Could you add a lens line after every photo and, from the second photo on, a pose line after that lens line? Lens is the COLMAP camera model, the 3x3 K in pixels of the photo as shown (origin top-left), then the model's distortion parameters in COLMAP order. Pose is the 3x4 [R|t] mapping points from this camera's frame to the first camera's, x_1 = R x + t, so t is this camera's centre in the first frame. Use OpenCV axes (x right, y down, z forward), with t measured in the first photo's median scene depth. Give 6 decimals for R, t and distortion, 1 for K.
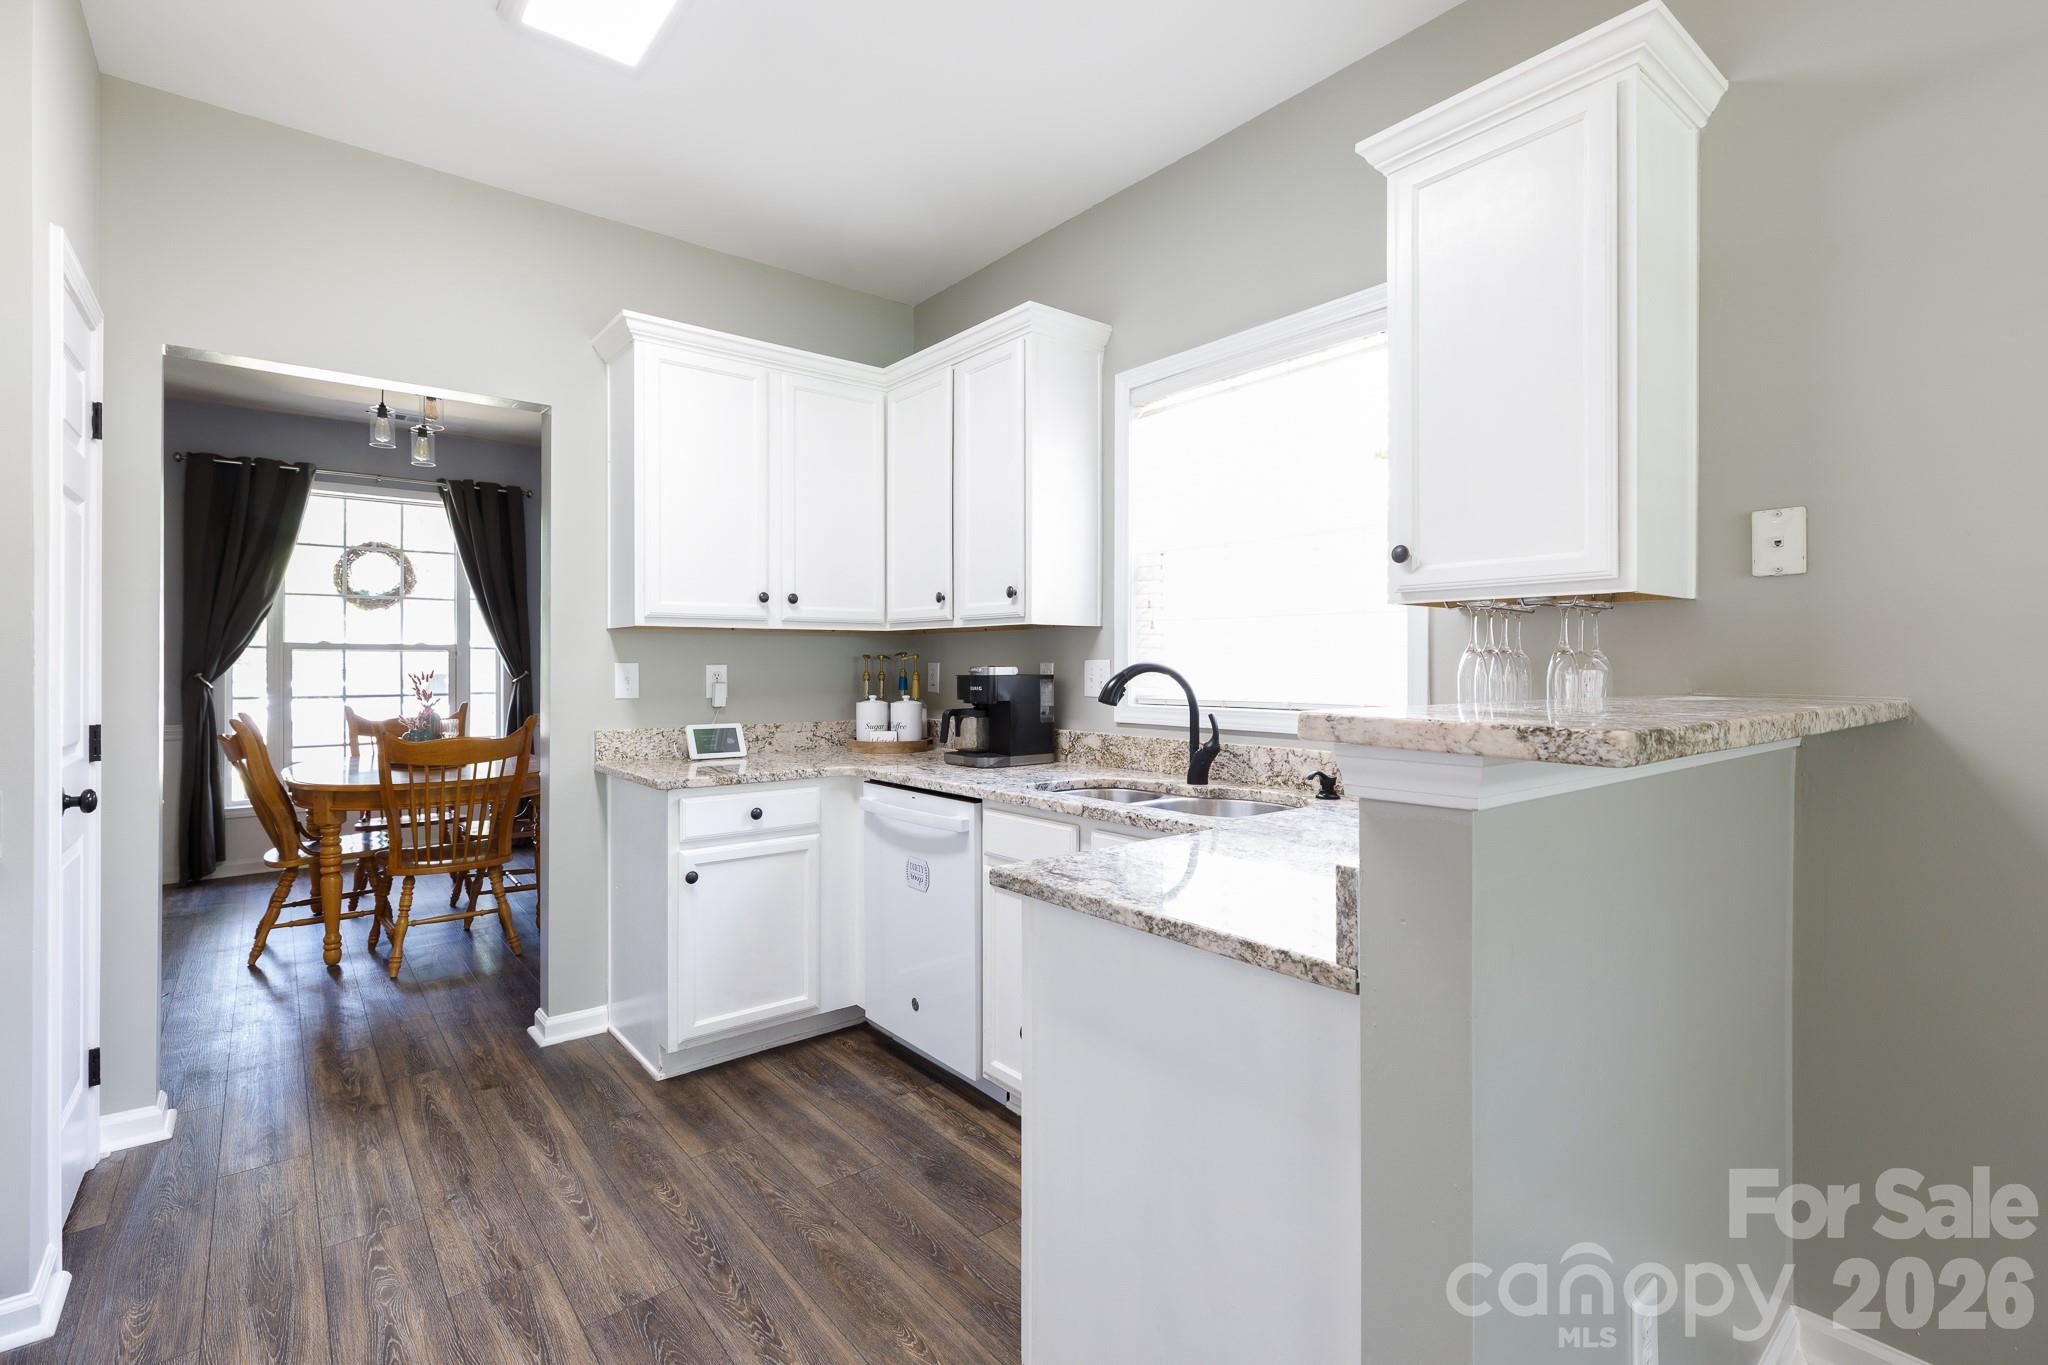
lens RADIAL K [[928.0, 0, 1055.4], [0, 928.0, 667.8], [0, 0, 1]] dist [0.006228, -0.000713]
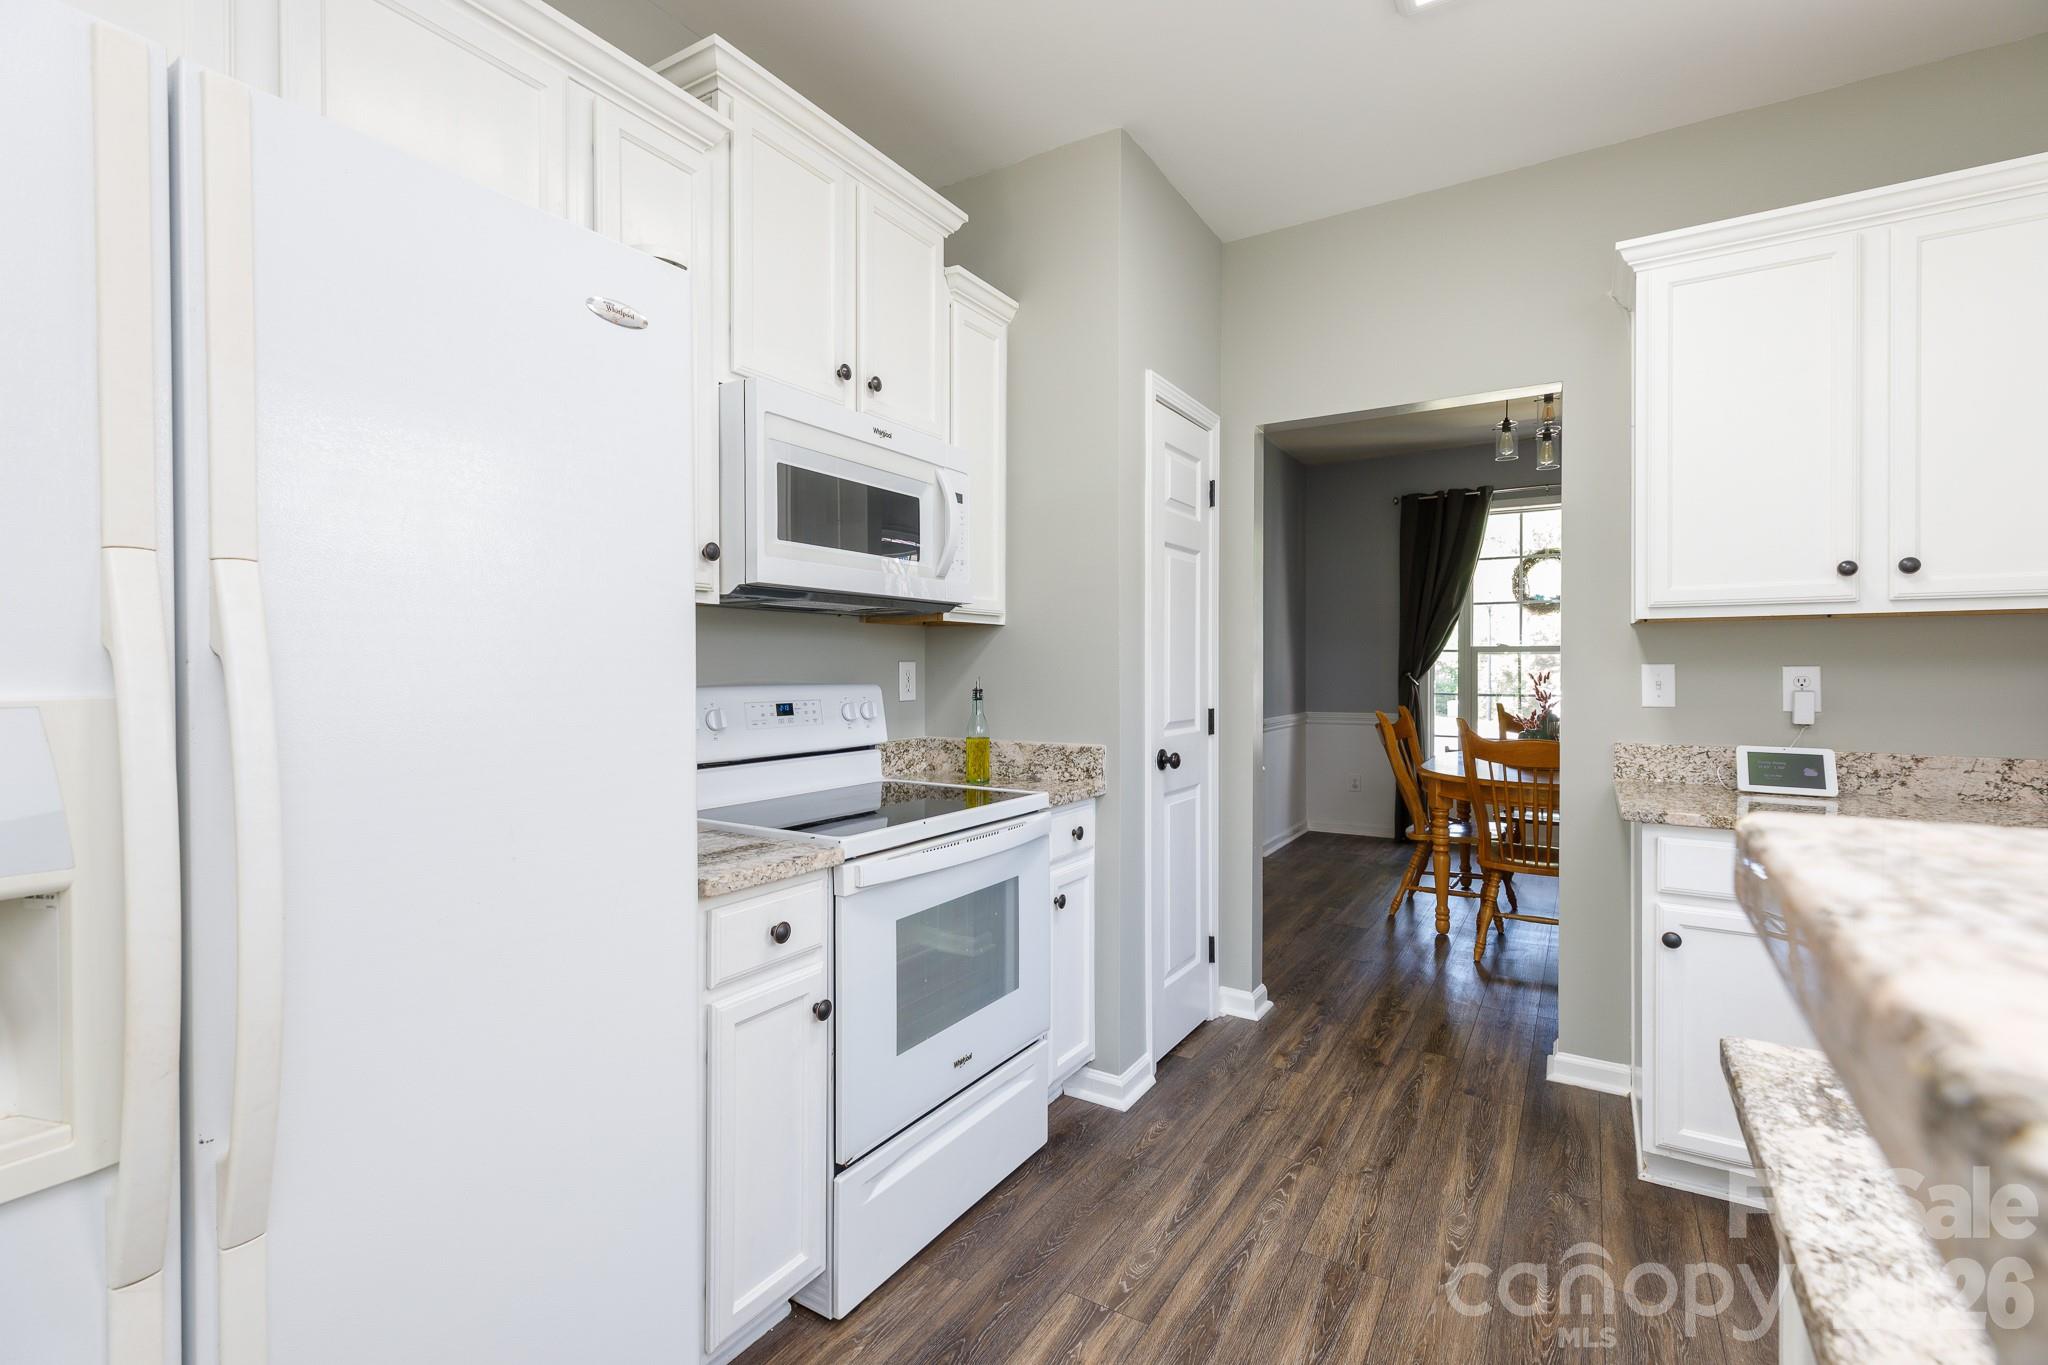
lens RADIAL K [[928.0, 0, 1020.8], [0, 928.0, 673.6], [0, 0, 1]] dist [0.006228, -0.000713]
pose [[0.295104, 0.007935, -0.955432, 0.170149], [-0.002362, 0.999969, 0.007575, -0.001975], [0.955462, 0.000022, 0.295113, 0.222382]]
